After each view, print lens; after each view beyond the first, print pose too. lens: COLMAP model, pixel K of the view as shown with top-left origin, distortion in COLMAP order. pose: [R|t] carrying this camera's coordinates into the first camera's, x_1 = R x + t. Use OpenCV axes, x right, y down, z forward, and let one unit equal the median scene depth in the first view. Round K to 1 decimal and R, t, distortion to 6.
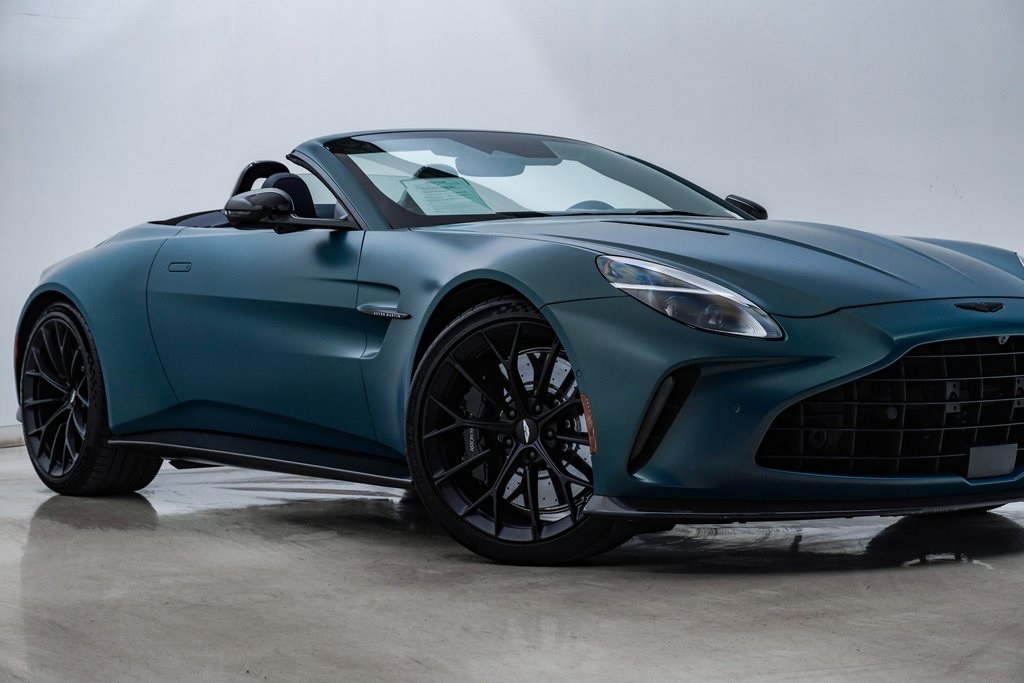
lens RADIAL K [[2207.7, 0, 517.0], [0, 2207.7, 320.8], [0, 0, 1]] dist [-0.145215, 0.000000]
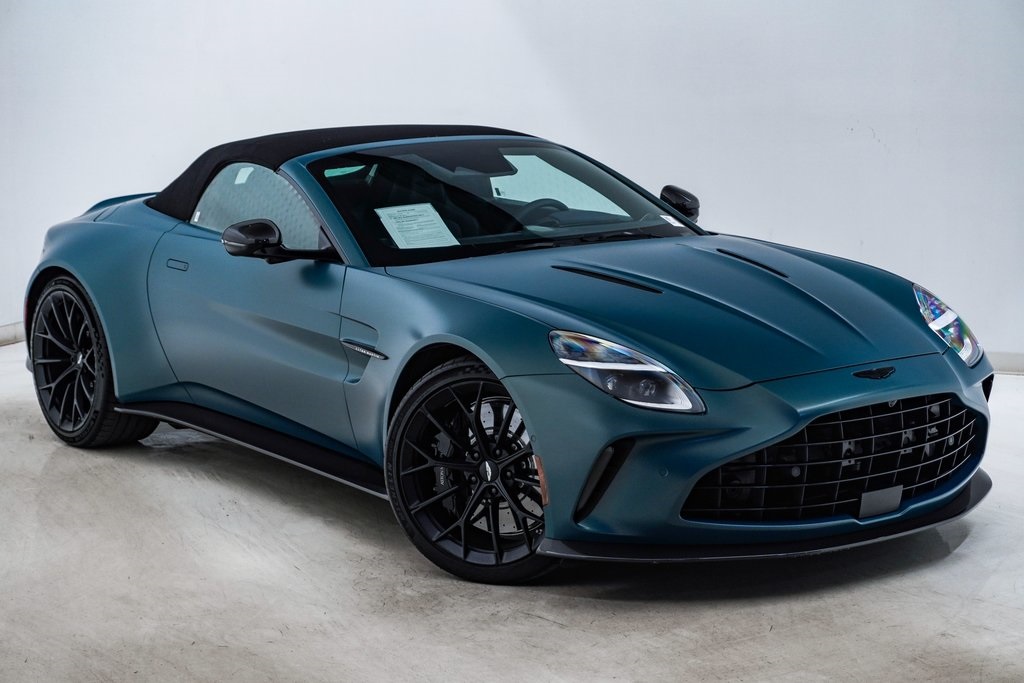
lens RADIAL K [[2207.7, 0, 510.0], [0, 2207.7, 348.7], [0, 0, 1]] dist [-0.145215, 0.000000]
pose [[0.999743, -0.000014, 0.022687, -0.010972], [-0.003248, 0.989605, 0.143773, -0.184948], [-0.022453, -0.143810, 0.989351, -0.159806]]
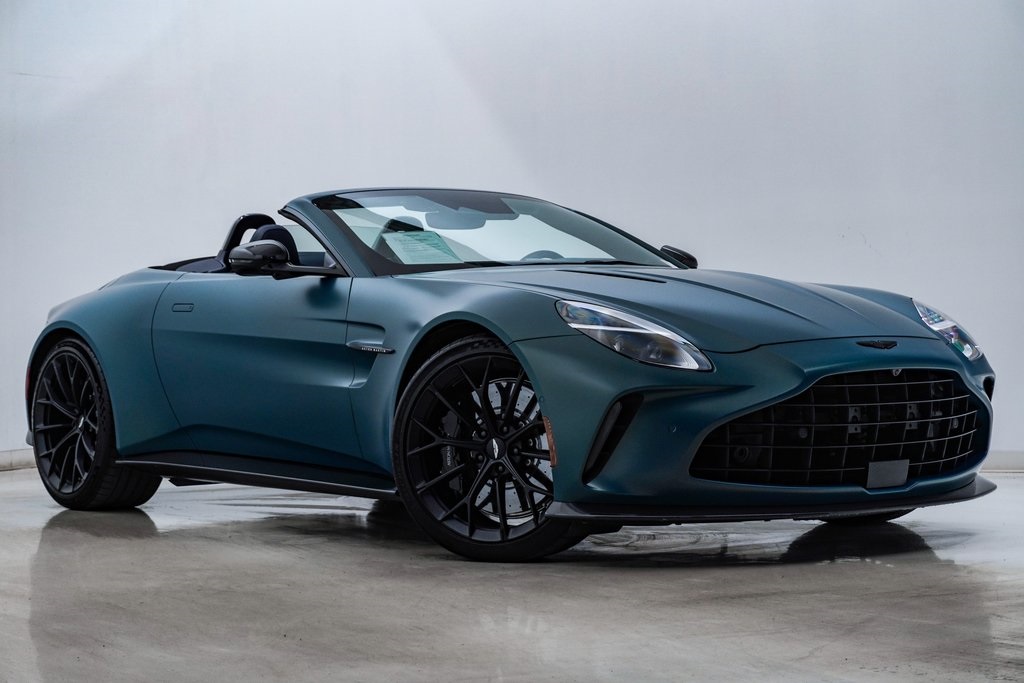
lens RADIAL K [[2207.7, 0, 516.1], [0, 2207.7, 337.1], [0, 0, 1]] dist [-0.145215, 0.000000]
pose [[0.999423, 0.002850, 0.033845, -0.024910], [-0.002529, 0.999952, -0.009510, 0.001513], [-0.033870, 0.009419, 0.999382, -0.182868]]
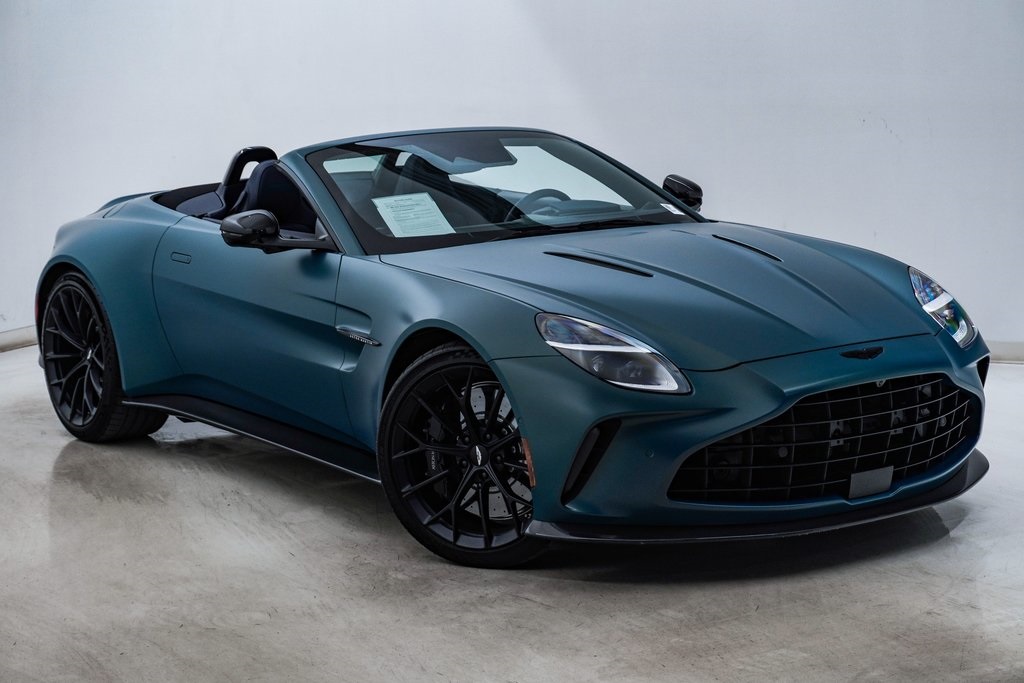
lens RADIAL K [[2207.7, 0, 502.8], [0, 2207.7, 344.7], [0, 0, 1]] dist [-0.145215, 0.000000]
pose [[0.999935, -0.009117, -0.006881, 0.025853], [0.009970, 0.990618, 0.136296, -0.170512], [0.005574, -0.136356, 0.990644, -0.166677]]
